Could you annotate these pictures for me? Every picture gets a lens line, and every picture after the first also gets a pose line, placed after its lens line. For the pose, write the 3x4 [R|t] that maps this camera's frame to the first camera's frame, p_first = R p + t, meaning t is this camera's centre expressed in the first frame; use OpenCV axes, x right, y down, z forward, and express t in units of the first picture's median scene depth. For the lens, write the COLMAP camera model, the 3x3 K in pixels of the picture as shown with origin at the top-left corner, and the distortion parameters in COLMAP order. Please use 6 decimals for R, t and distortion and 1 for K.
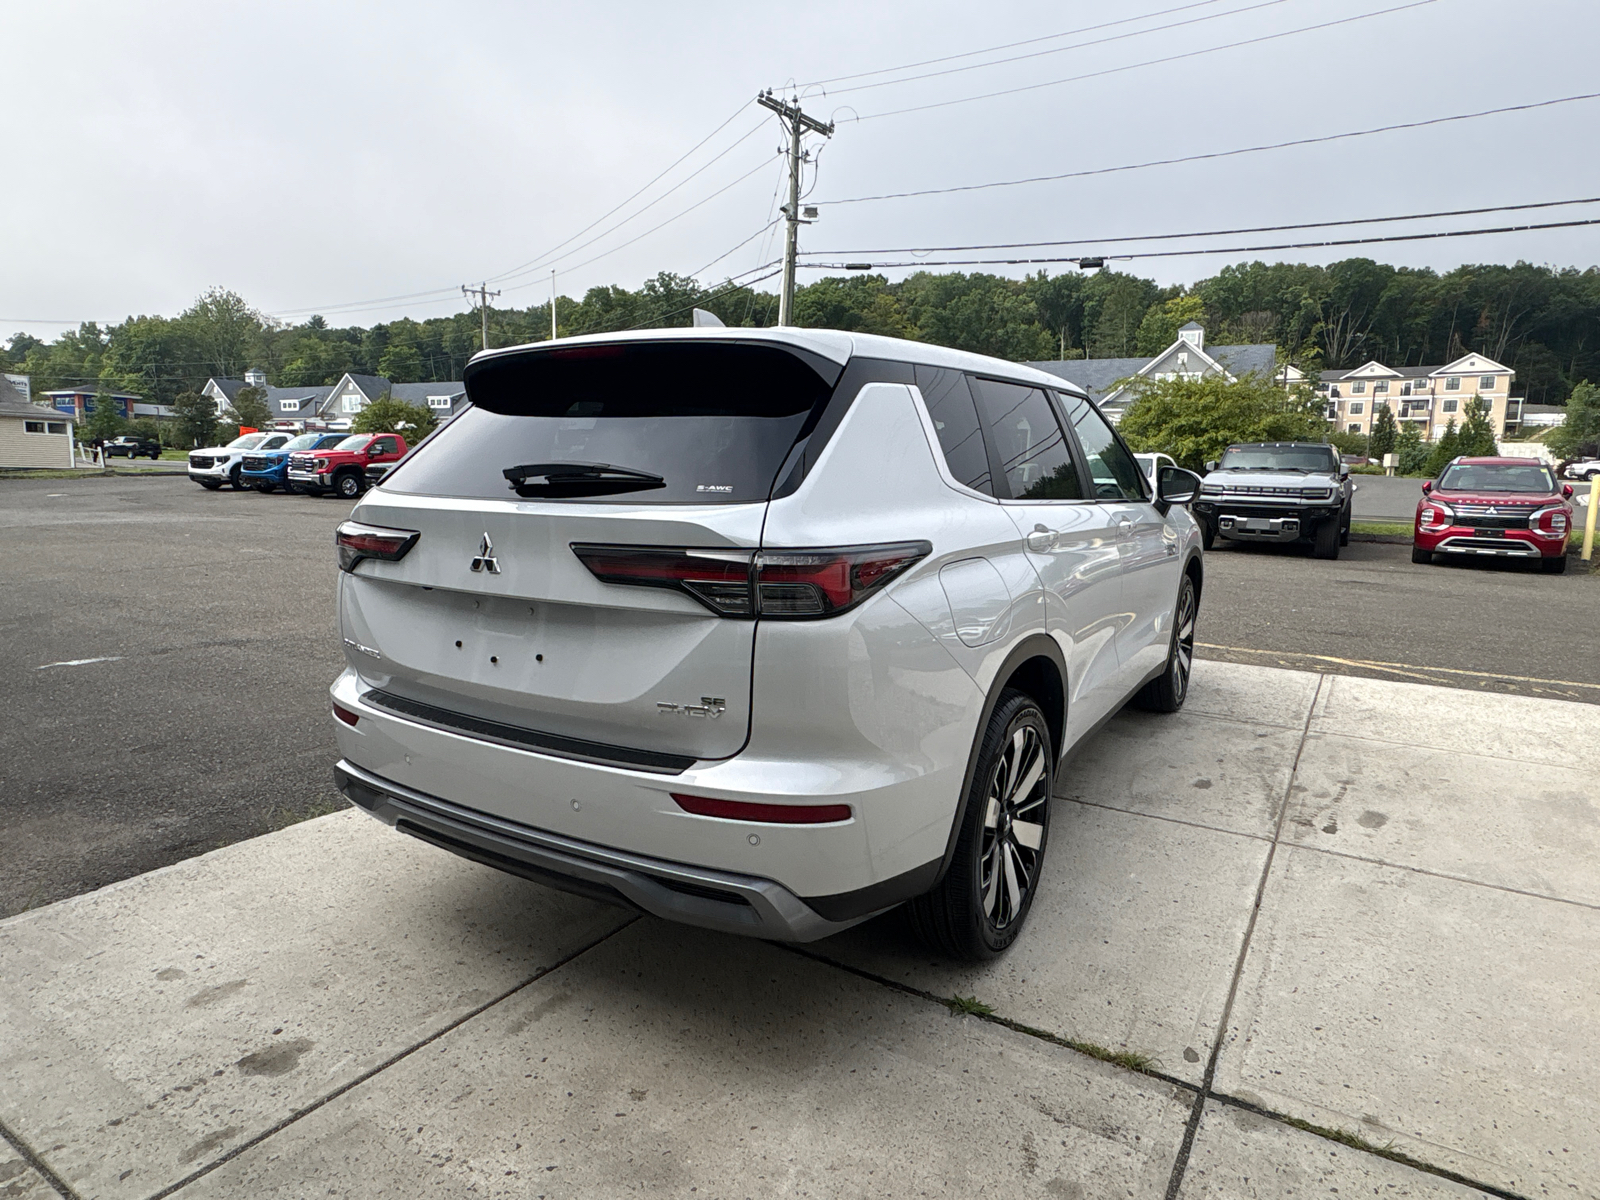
lens RADIAL K [[918.3, 0, 802.5], [0, 918.3, 595.0], [0, 0, 1]] dist [0.003531, -0.001908]
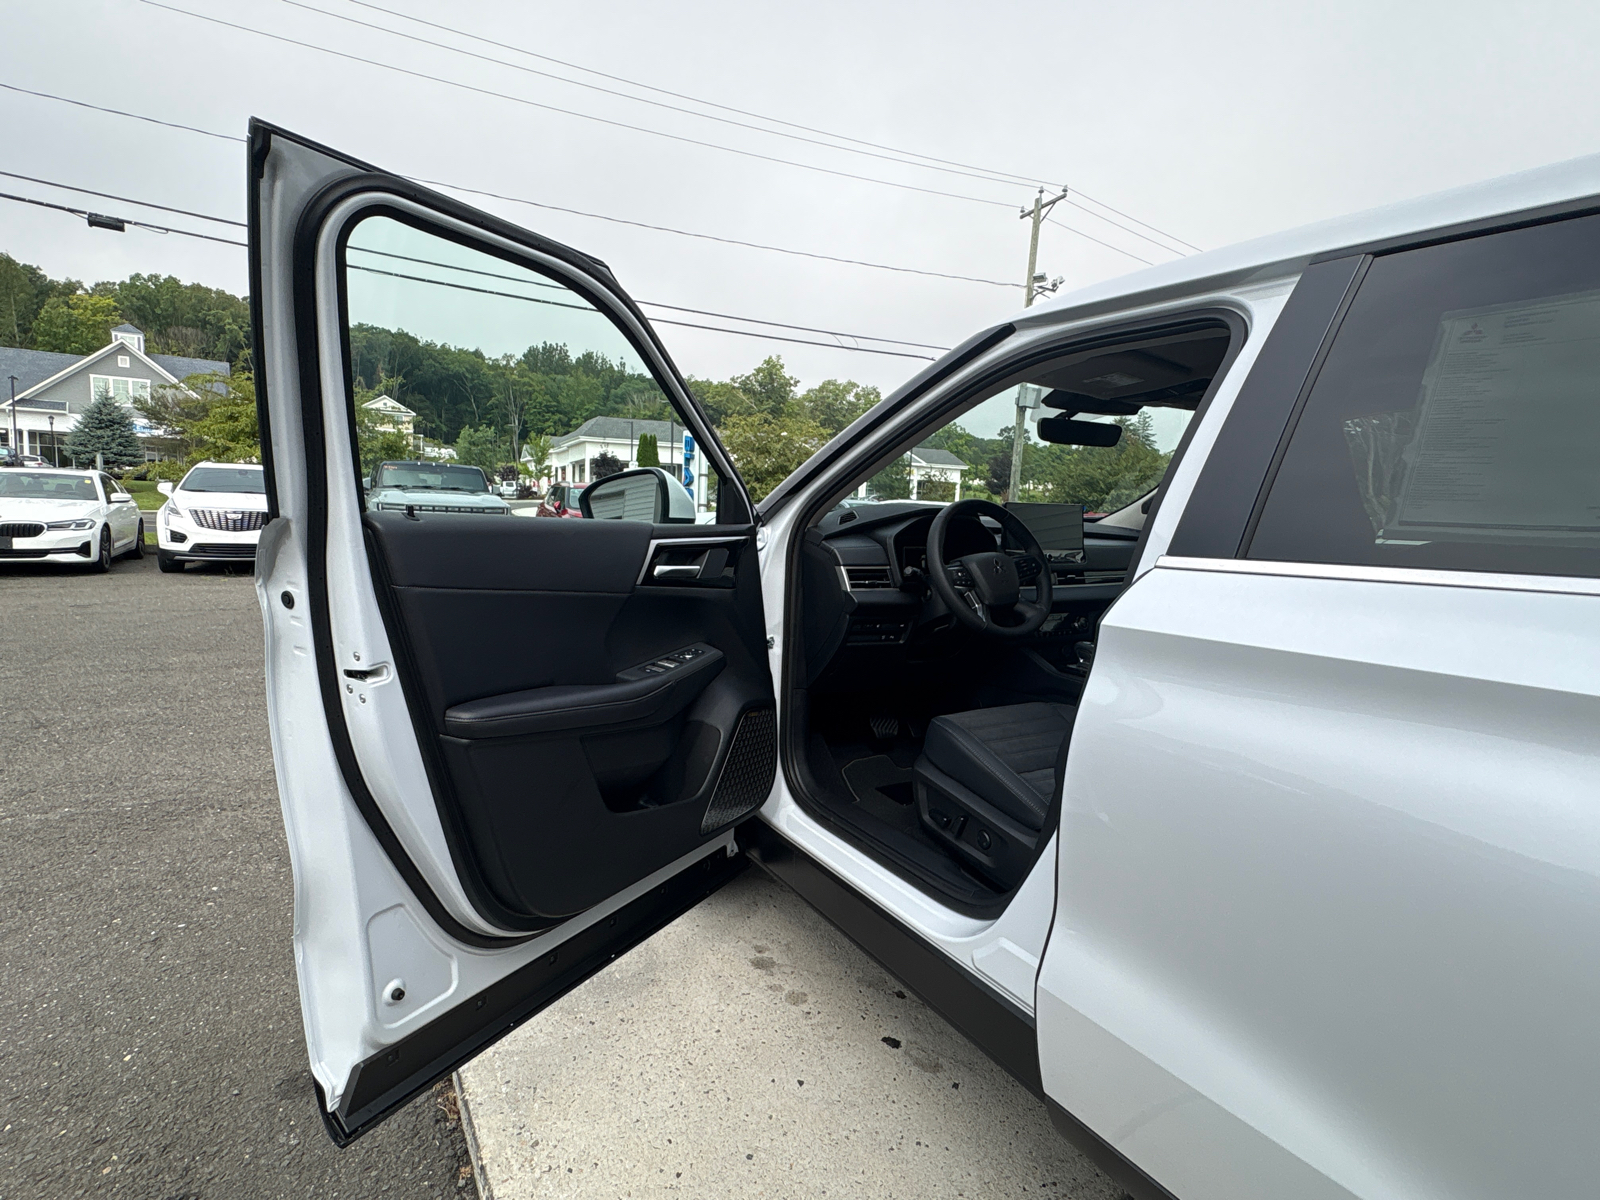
lens RADIAL K [[795.9, 0, 800.6], [0, 795.9, 600.2], [0, 0, 1]] dist [-0.001501, 0.000829]
pose [[0.450828, -0.101781, 0.886789, -0.283095], [0.096108, 0.993237, 0.065139, -0.101149], [-0.887421, 0.055861, 0.457562, 0.777914]]
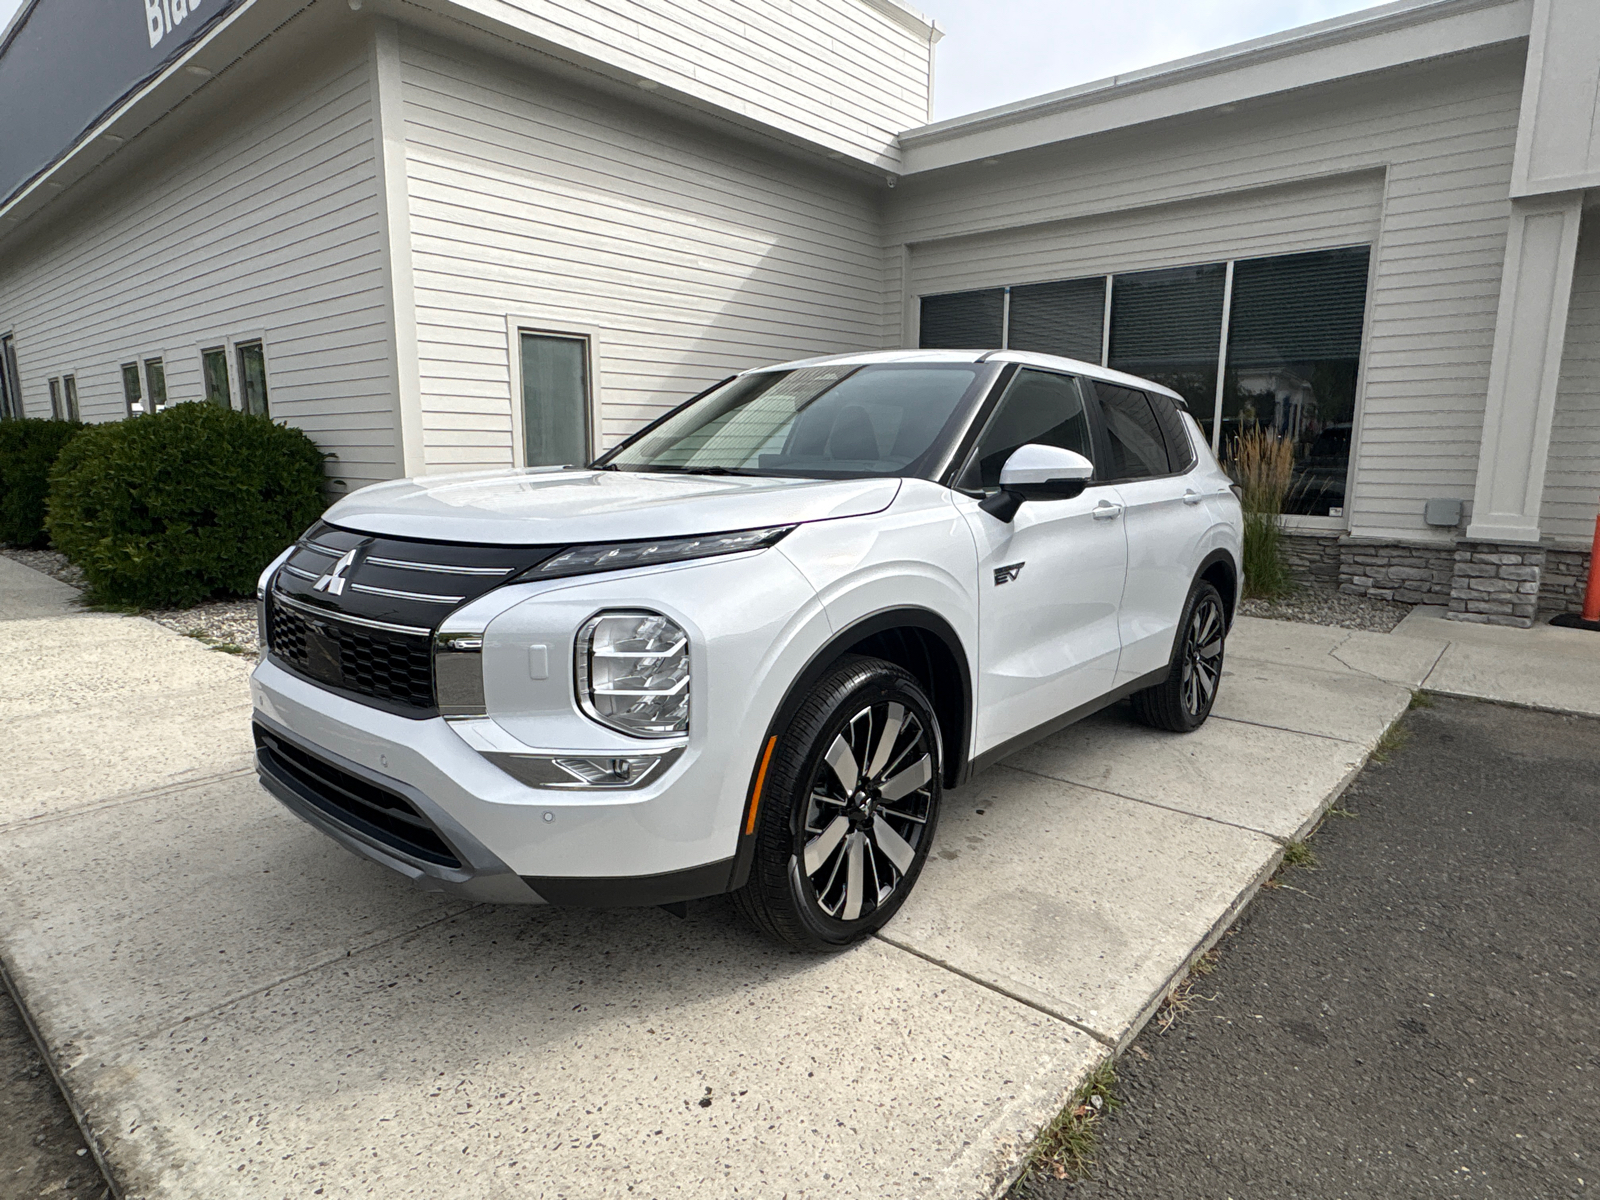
lens RADIAL K [[918.3, 0, 788.6], [0, 918.3, 590.3], [0, 0, 1]] dist [0.003531, -0.001908]
pose [[-0.985566, -0.052075, 0.161080, 0.055184], [-0.003229, 0.957122, 0.289667, -0.206175], [-0.169258, 0.284966, -0.943476, 1.472125]]
